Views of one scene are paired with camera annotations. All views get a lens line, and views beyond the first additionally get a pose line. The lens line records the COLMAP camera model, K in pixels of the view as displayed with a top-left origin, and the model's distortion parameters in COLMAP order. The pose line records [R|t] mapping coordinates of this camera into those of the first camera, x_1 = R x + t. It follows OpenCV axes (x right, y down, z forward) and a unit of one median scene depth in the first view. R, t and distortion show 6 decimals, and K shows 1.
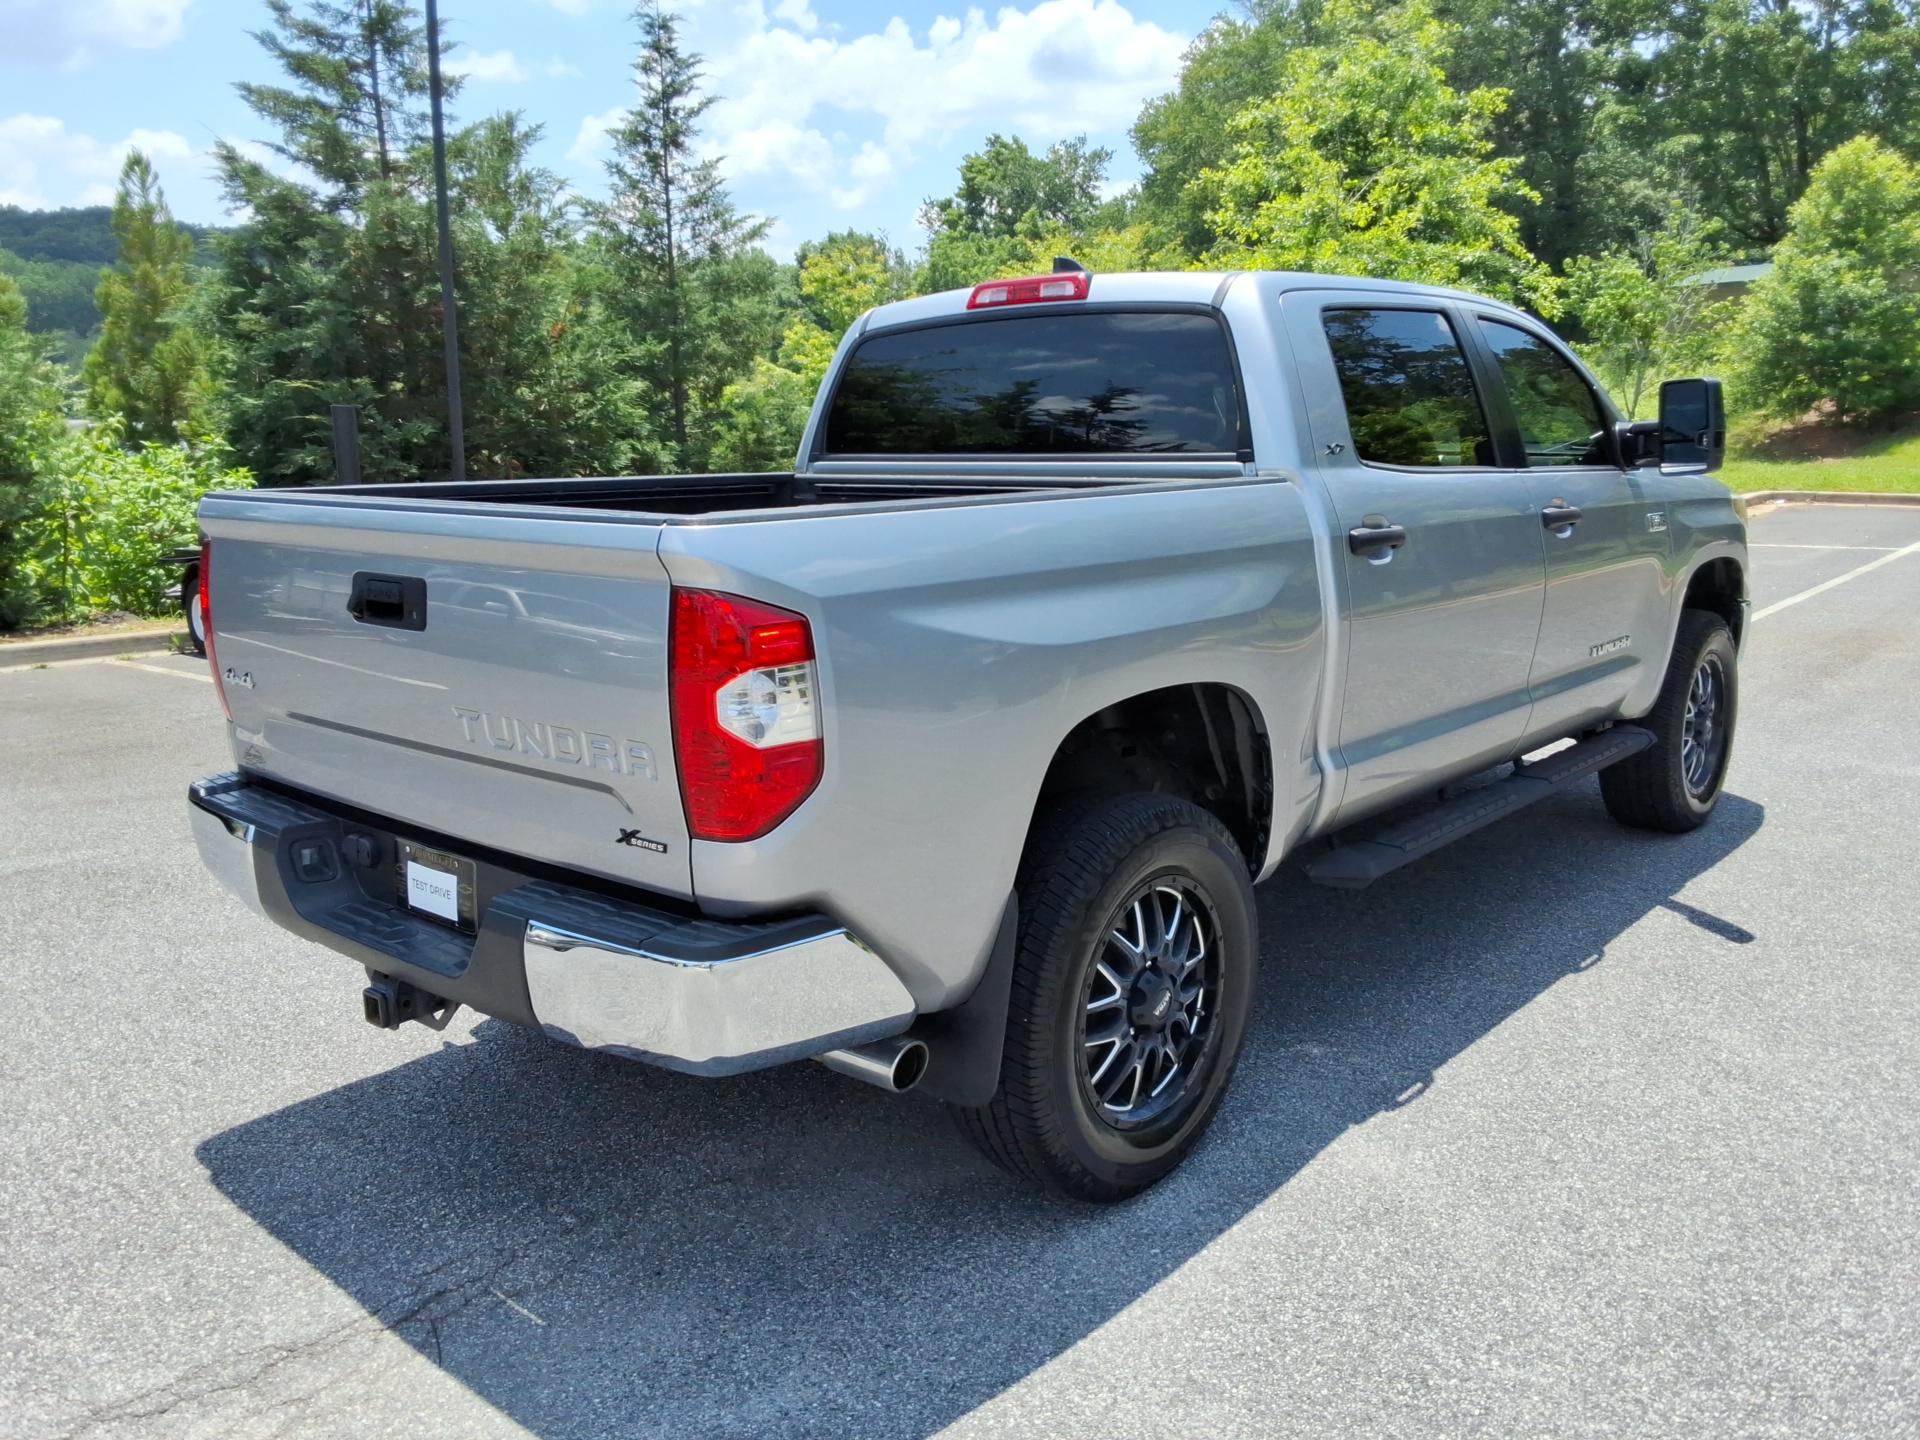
lens RADIAL K [[1539.7, 0, 972.8], [0, 1539.7, 706.4], [0, 0, 1]] dist [0.111113, -0.170309]
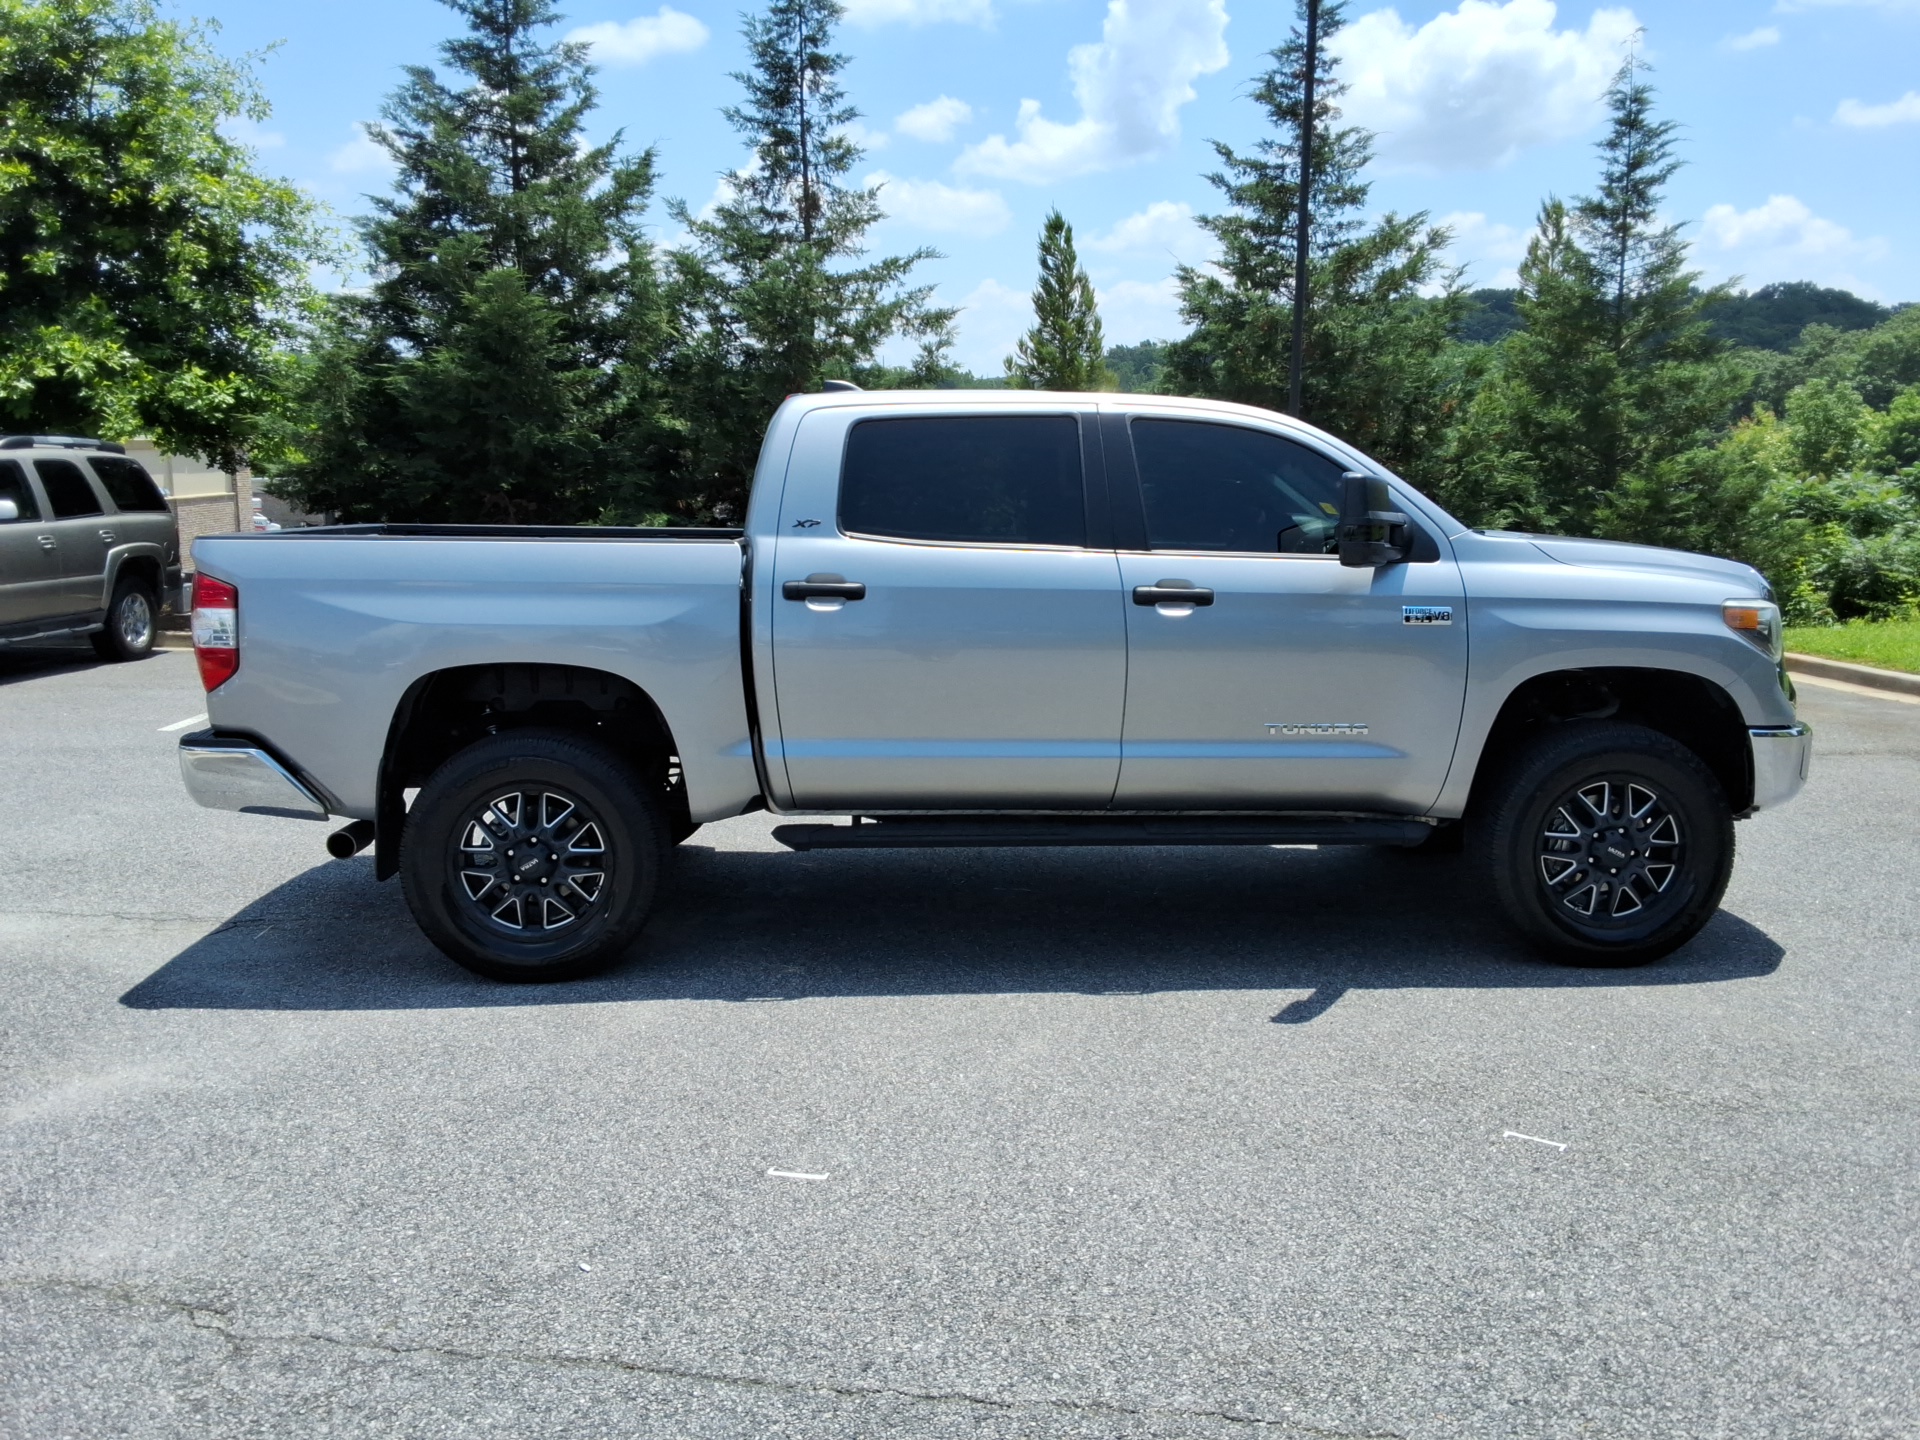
lens RADIAL K [[1539.7, 0, 972.8], [0, 1539.7, 706.4], [0, 0, 1]] dist [0.111113, -0.170309]
pose [[0.685624, 0.119846, -0.718022, 1.569499], [-0.147969, 0.988707, 0.023733, -0.070280], [0.712758, 0.089974, 0.695615, 0.205968]]
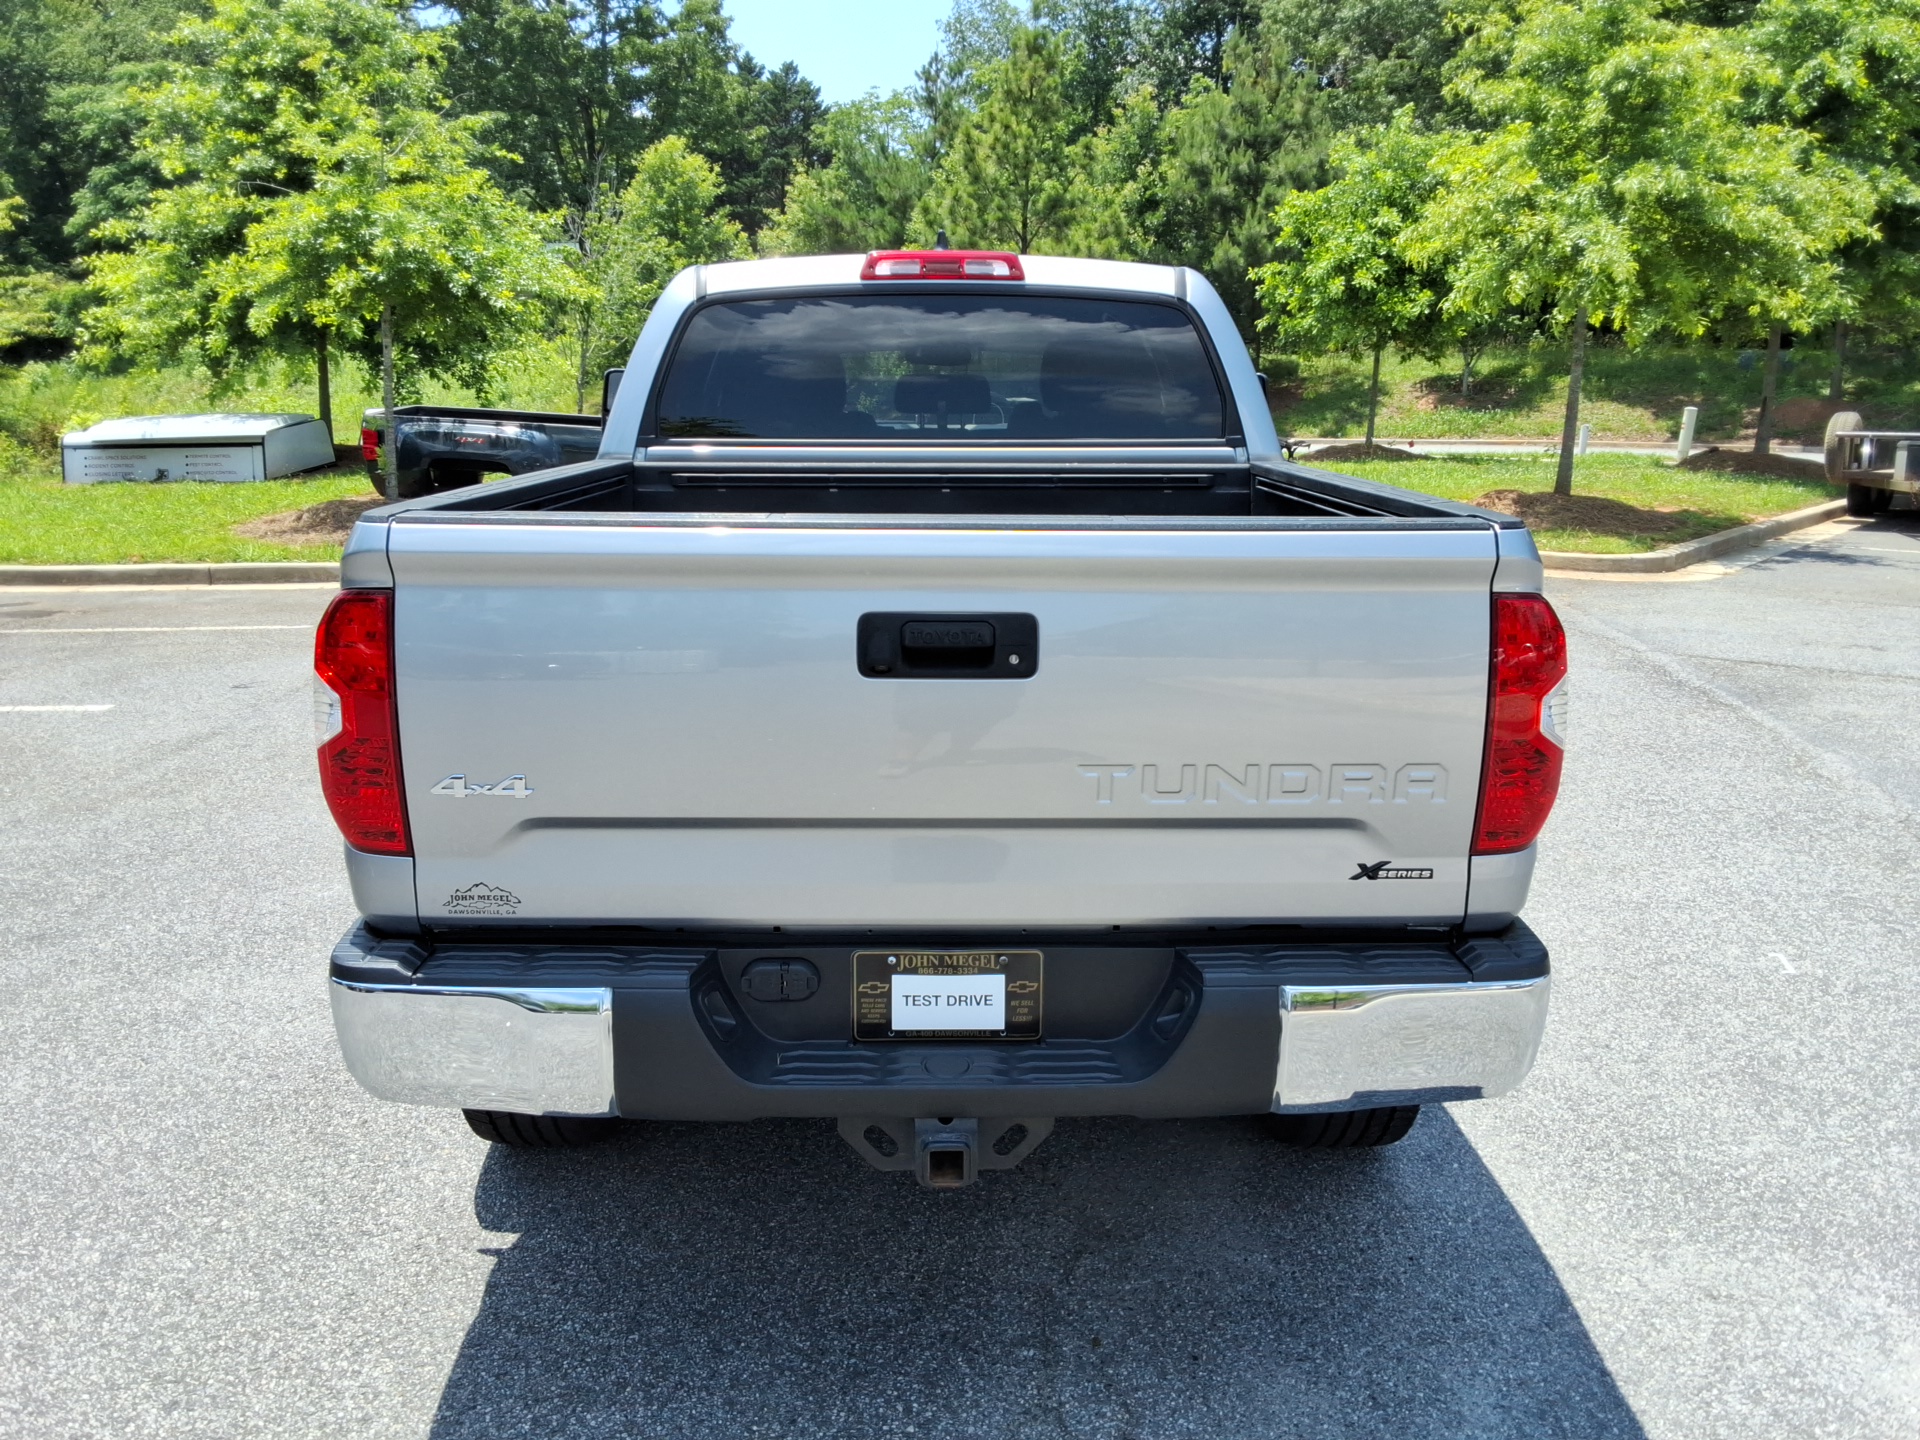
lens RADIAL K [[1539.7, 0, 972.8], [0, 1539.7, 706.4], [0, 0, 1]] dist [0.111113, -0.170309]
pose [[0.739984, -0.120057, 0.661824, -0.802282], [0.104986, 0.992498, 0.062658, -0.076726], [-0.664381, 0.023117, 0.747036, 0.376761]]
